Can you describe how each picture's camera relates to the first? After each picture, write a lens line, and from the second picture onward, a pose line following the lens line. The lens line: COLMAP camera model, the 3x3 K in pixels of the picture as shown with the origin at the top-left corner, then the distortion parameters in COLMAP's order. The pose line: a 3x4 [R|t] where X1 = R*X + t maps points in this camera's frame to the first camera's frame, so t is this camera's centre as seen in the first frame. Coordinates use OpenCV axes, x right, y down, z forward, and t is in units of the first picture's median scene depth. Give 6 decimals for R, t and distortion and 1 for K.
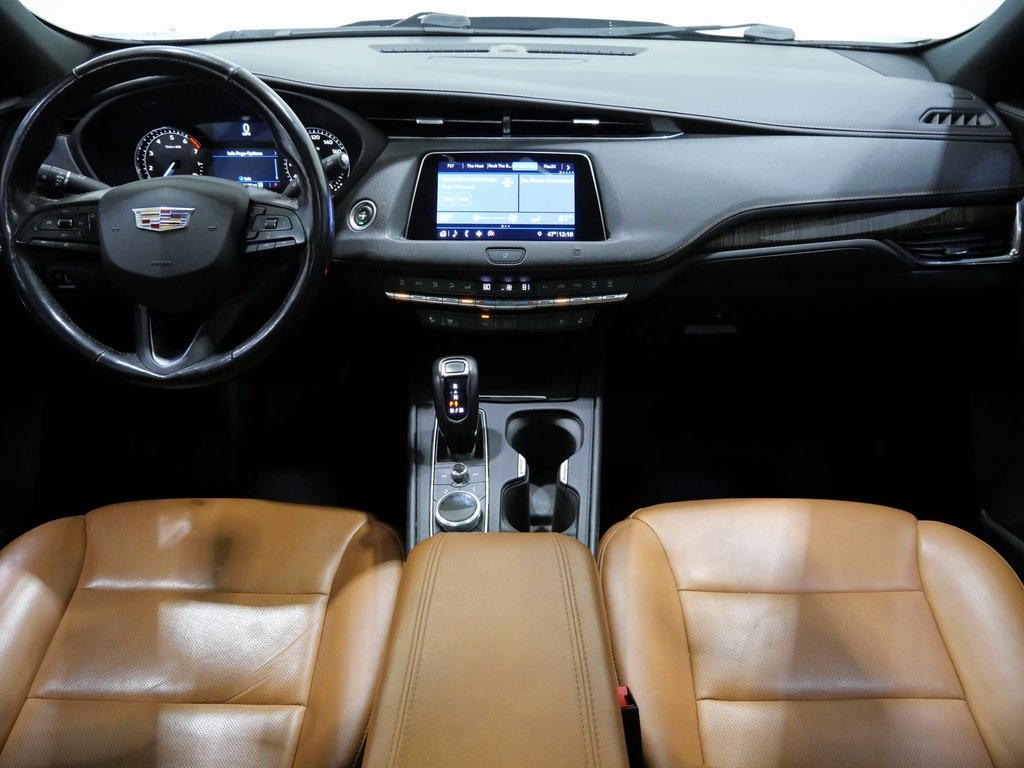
lens RADIAL K [[744.6, 0, 512.0], [0, 744.6, 381.2], [0, 0, 1]] dist [-0.033679, 0.008153]
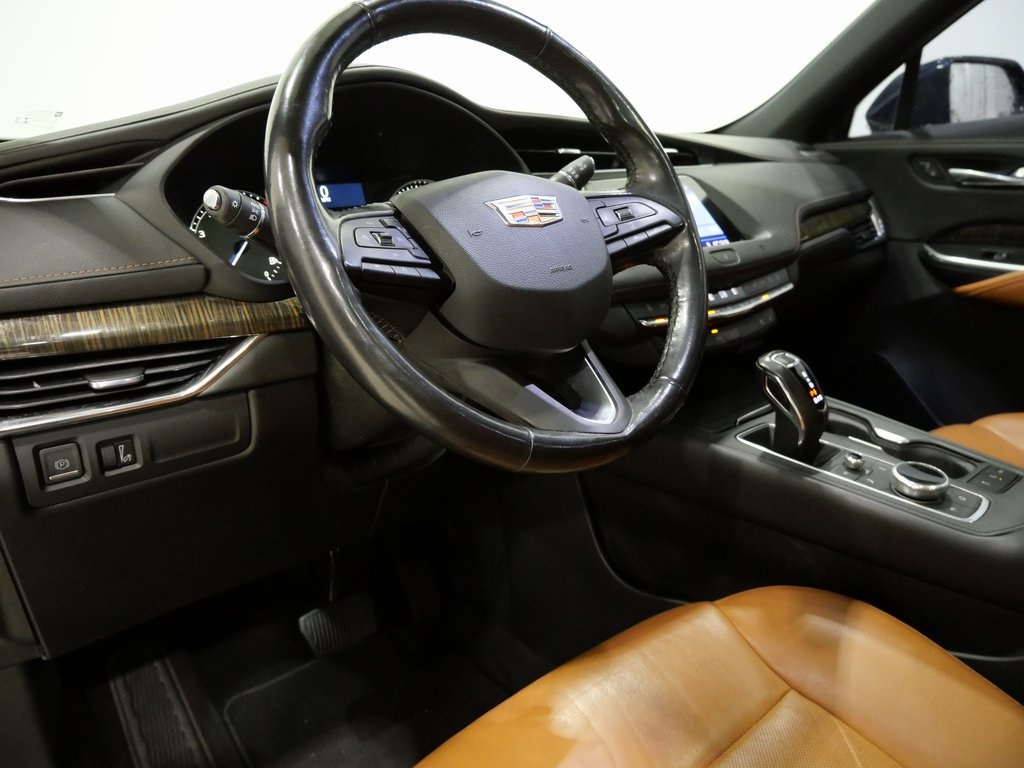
lens RADIAL K [[744.6, 0, 517.1], [0, 744.6, 385.6], [0, 0, 1]] dist [-0.033679, 0.008153]
pose [[0.746076, -0.223813, 0.627119, -0.844798], [0.406249, 0.899218, -0.162387, 0.021865], [-0.527572, 0.375919, 0.761809, 0.503839]]
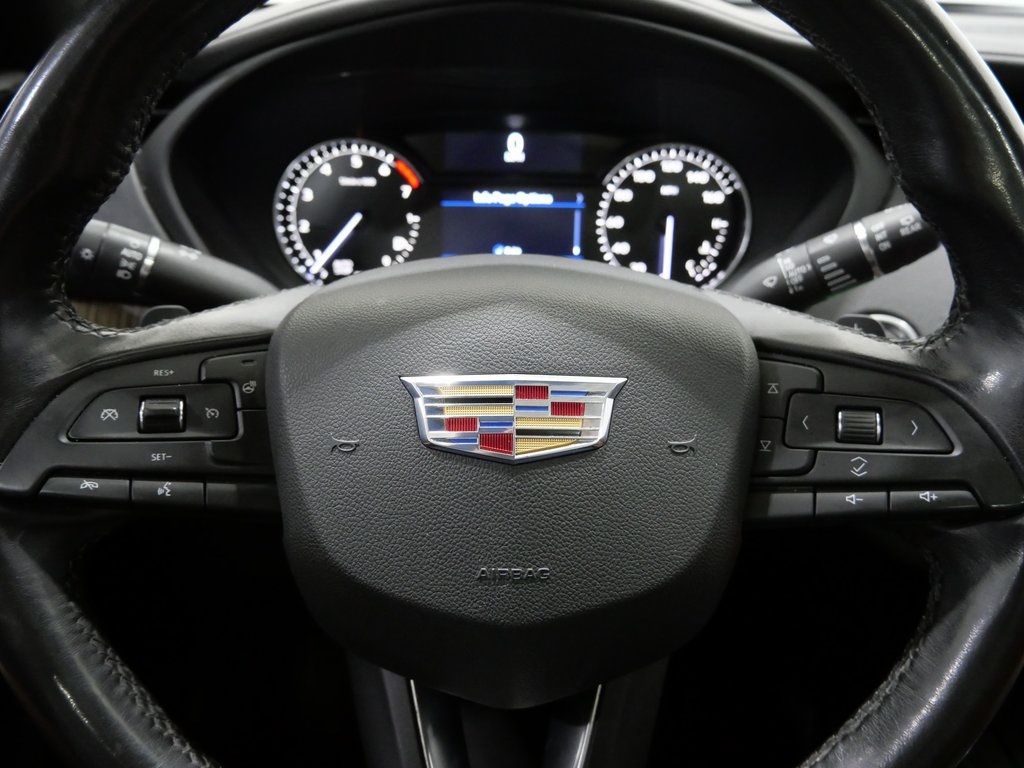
lens RADIAL K [[744.6, 0, 522.7], [0, 744.6, 384.6], [0, 0, 1]] dist [-0.033679, 0.008153]
pose [[0.999824, 0.004065, 0.018313, -0.431201], [-0.002947, 0.998157, -0.060613, -0.193341], [-0.018526, 0.060549, 0.997993, 0.642918]]
